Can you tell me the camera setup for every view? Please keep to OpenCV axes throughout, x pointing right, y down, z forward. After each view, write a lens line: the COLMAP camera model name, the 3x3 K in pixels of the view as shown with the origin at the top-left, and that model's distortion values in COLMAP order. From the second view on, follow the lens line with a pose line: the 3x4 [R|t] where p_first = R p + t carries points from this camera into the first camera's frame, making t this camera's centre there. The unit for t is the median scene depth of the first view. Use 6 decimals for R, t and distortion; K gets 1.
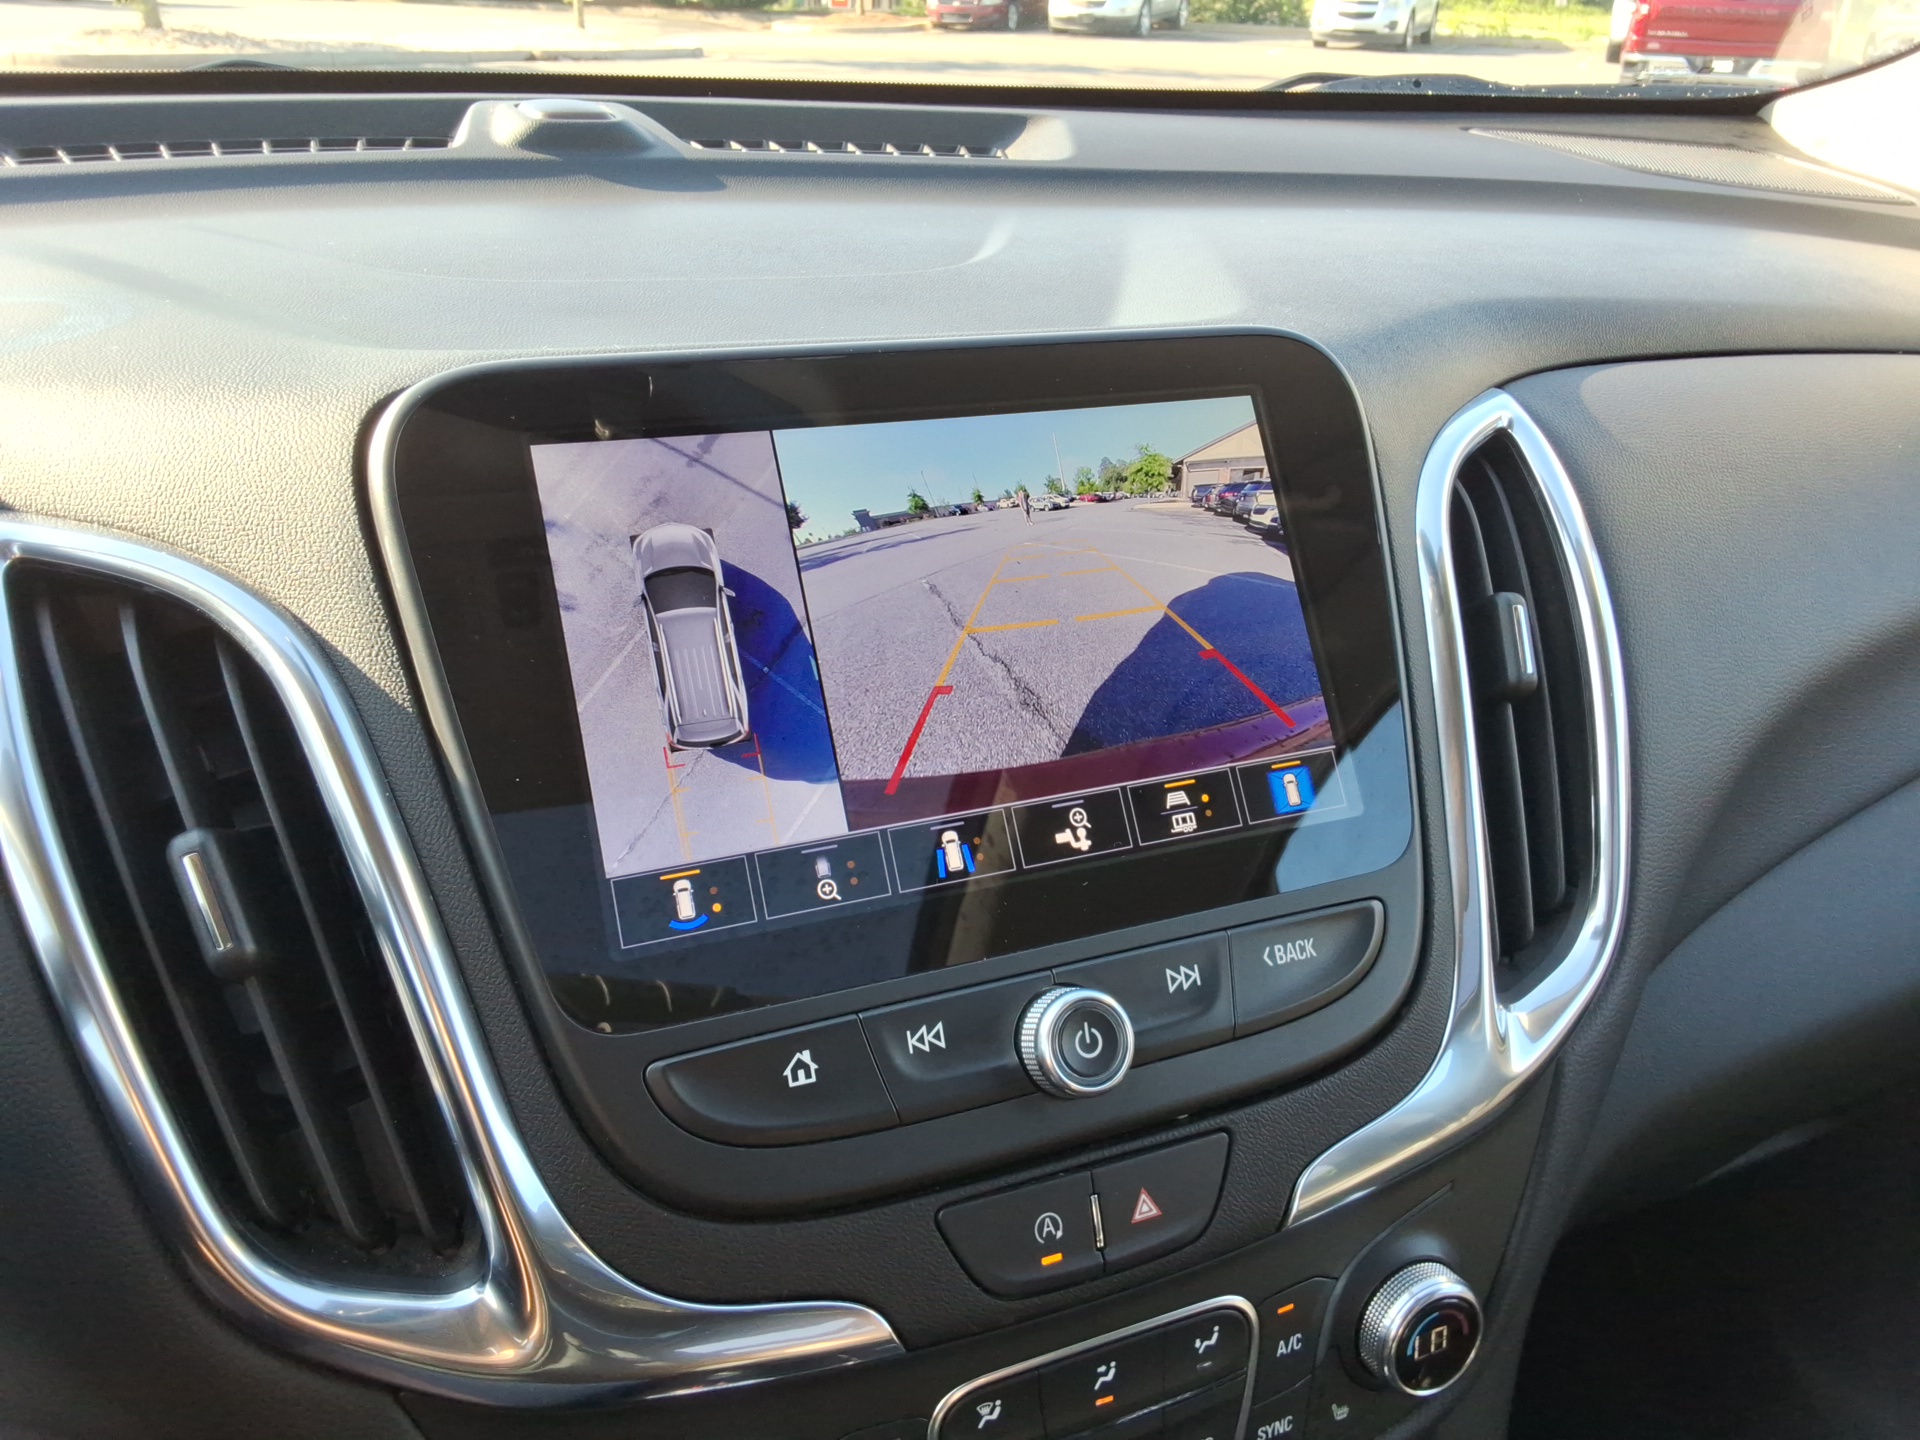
lens RADIAL K [[1532.7, 0, 976.7], [0, 1532.7, 684.0], [0, 0, 1]] dist [0.097813, -0.153130]
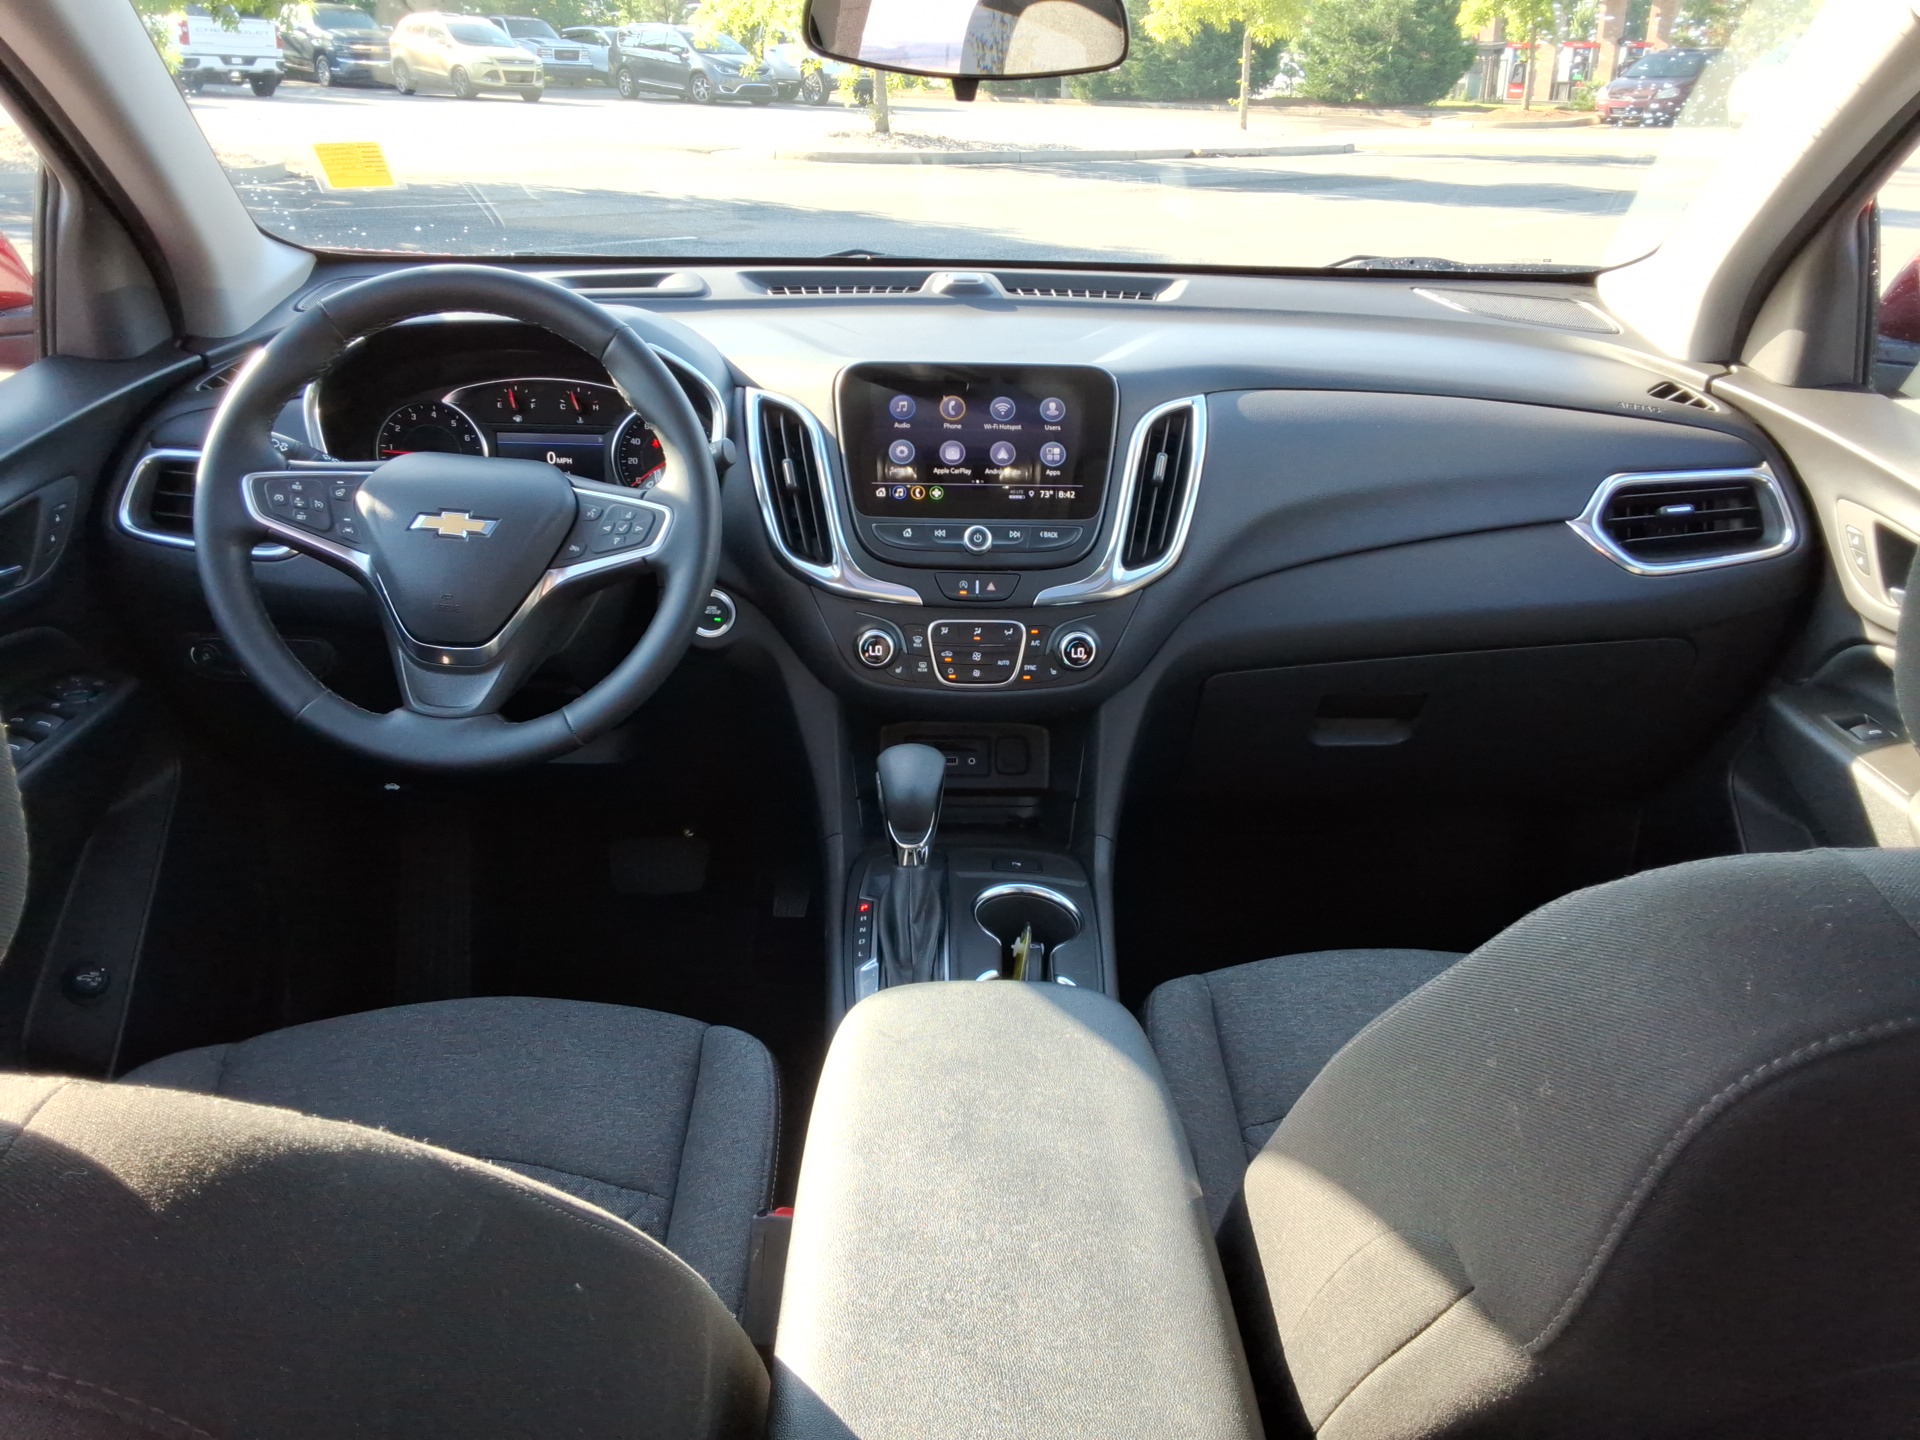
lens RADIAL K [[1532.7, 0, 990.1], [0, 1532.7, 732.4], [0, 0, 1]] dist [0.097813, -0.153130]
pose [[0.923613, 0.131330, -0.360127, 1.505929], [-0.139034, 0.990277, 0.004554, 0.668688], [0.357224, 0.045863, 0.932892, -2.509832]]
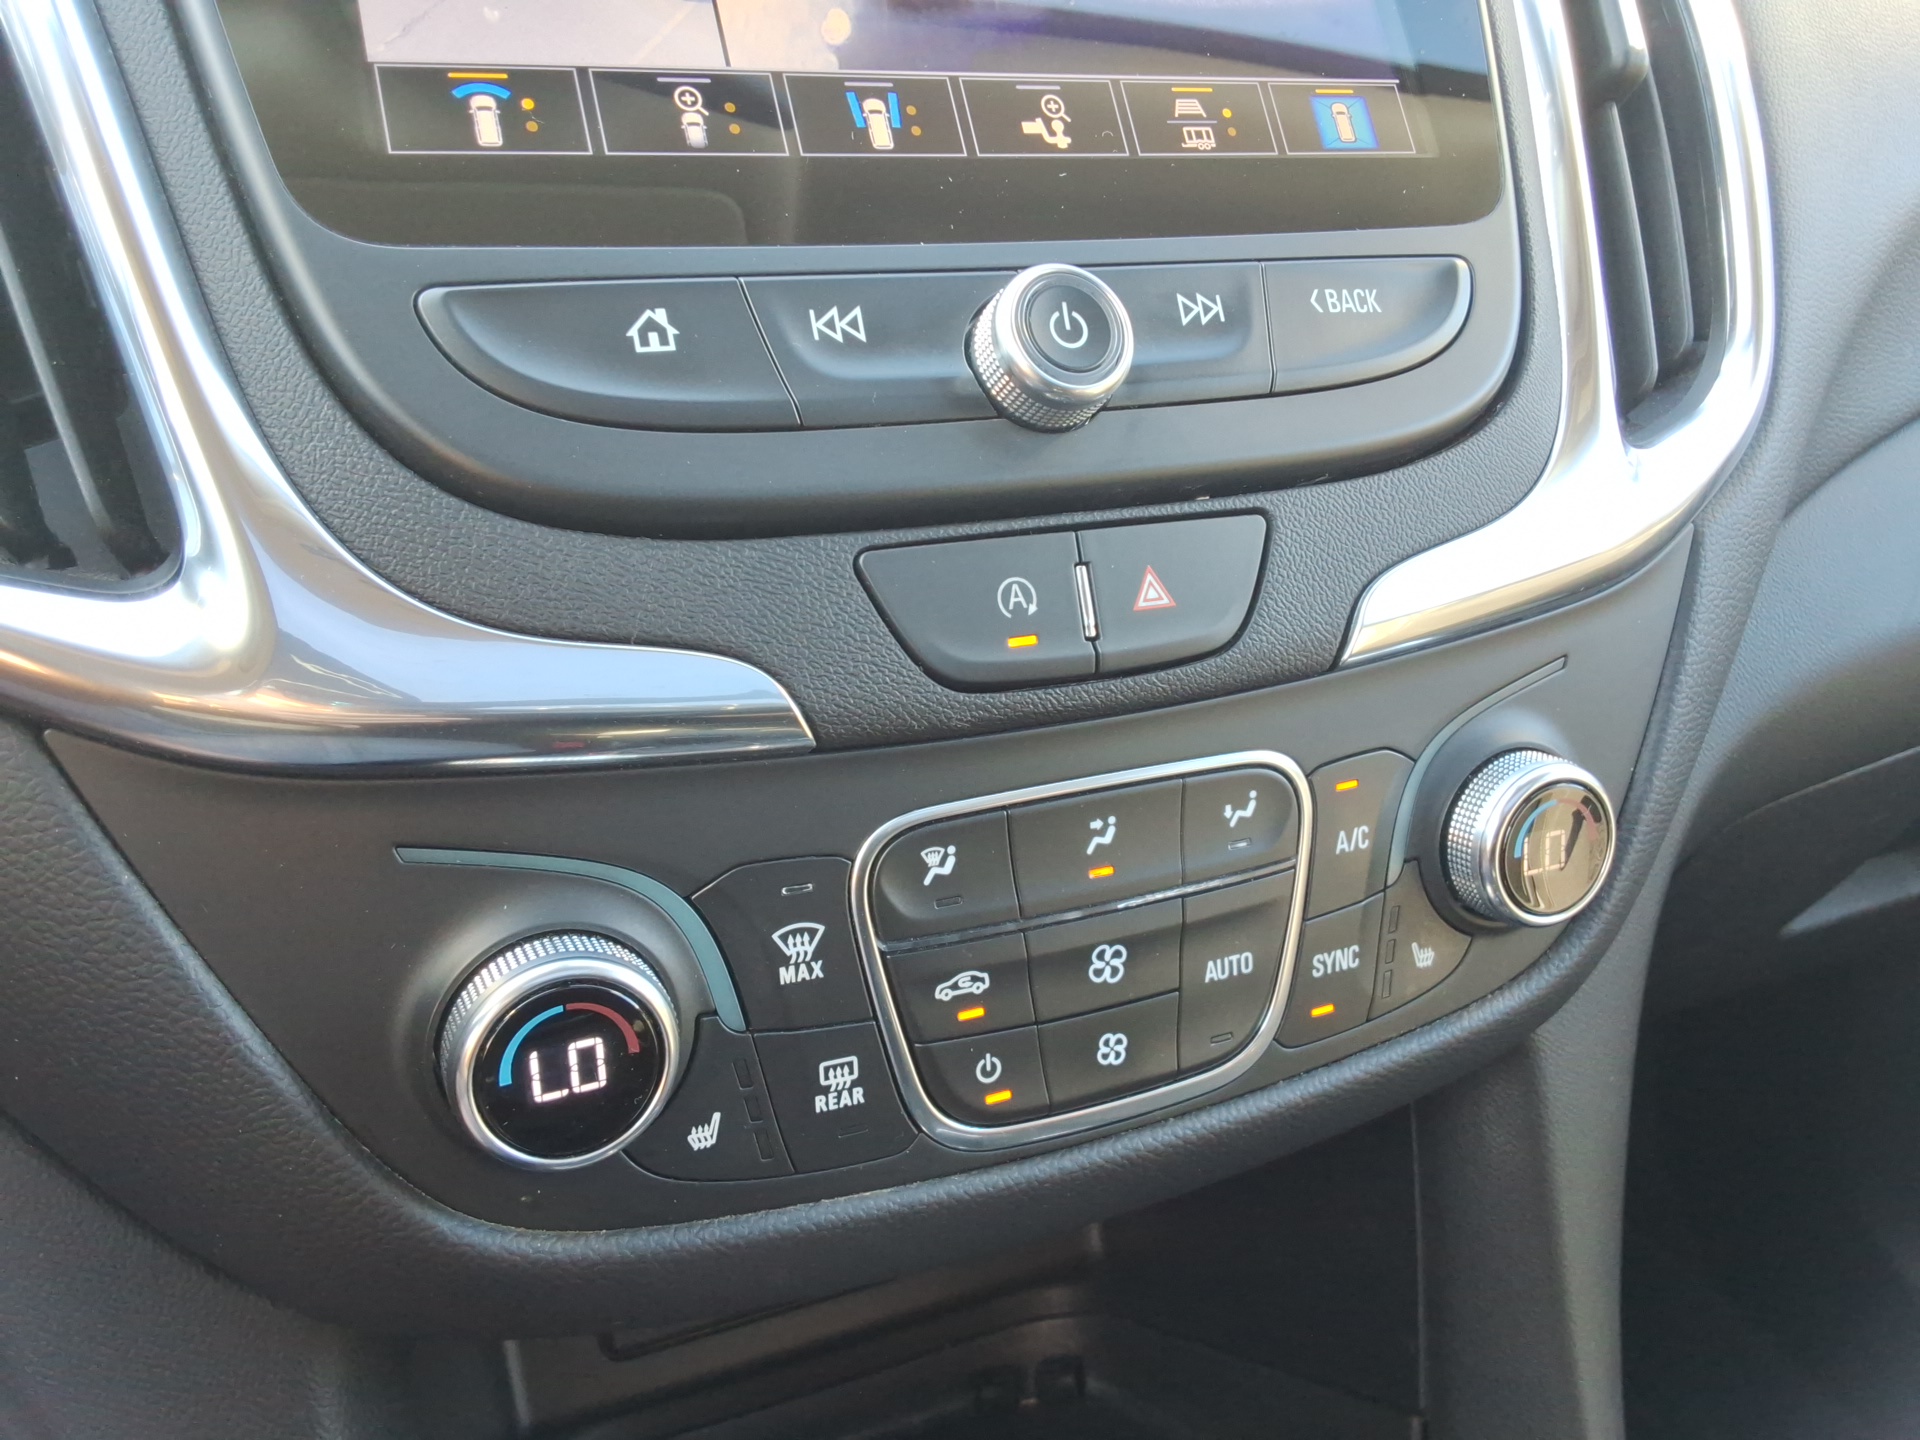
lens RADIAL K [[1532.7, 0, 987.9], [0, 1532.7, 715.6], [0, 0, 1]] dist [0.097813, -0.153130]
pose [[0.999822, -0.018756, 0.002162, 0.029193], [0.018812, 0.999367, -0.030204, 0.408448], [-0.001594, 0.030240, 0.999541, 0.283872]]
